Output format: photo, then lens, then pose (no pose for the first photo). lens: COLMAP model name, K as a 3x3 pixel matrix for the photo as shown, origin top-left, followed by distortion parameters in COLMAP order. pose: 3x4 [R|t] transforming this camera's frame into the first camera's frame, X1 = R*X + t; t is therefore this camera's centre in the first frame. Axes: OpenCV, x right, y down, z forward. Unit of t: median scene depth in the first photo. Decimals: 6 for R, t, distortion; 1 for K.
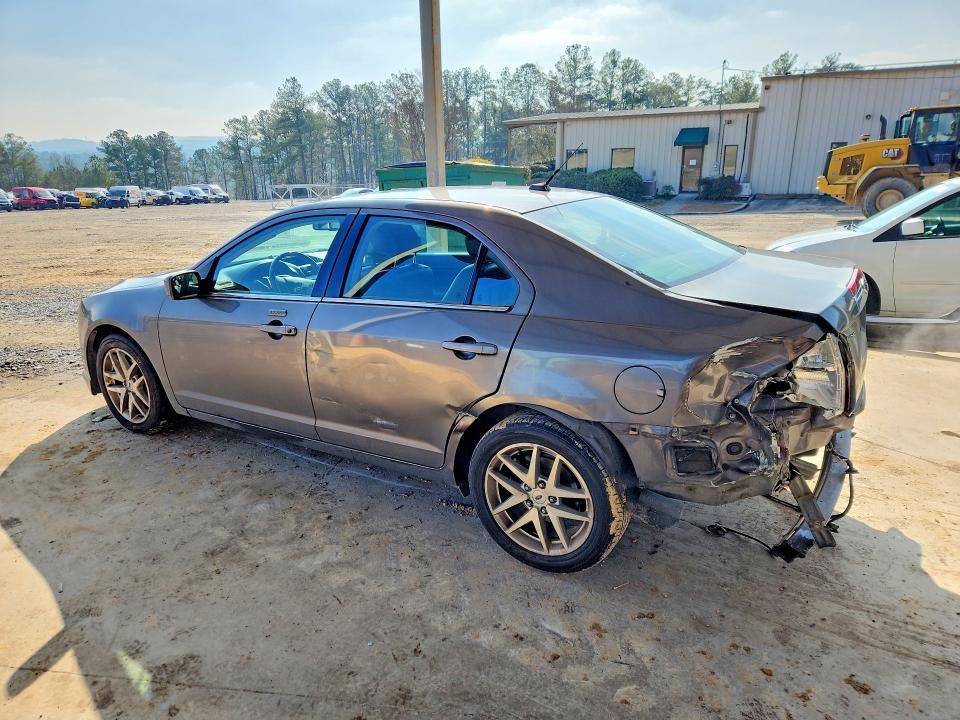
lens RADIAL K [[636.1, 0, 484.2], [0, 636.1, 357.6], [0, 0, 1]] dist [0.077436, -0.064941]
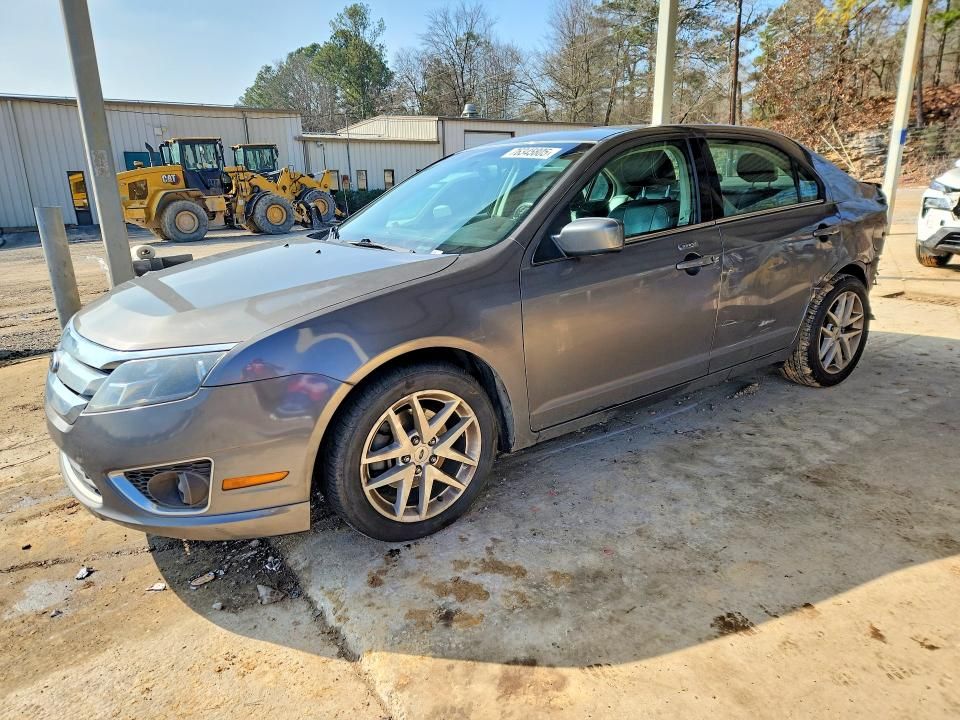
lens RADIAL K [[636.1, 0, 484.2], [0, 636.1, 357.6], [0, 0, 1]] dist [0.077436, -0.064941]
pose [[0.406512, -0.243135, 0.880700, -1.012714], [0.292932, 0.947737, 0.126431, -0.094430], [-0.865412, 0.206589, 0.456489, 0.688075]]
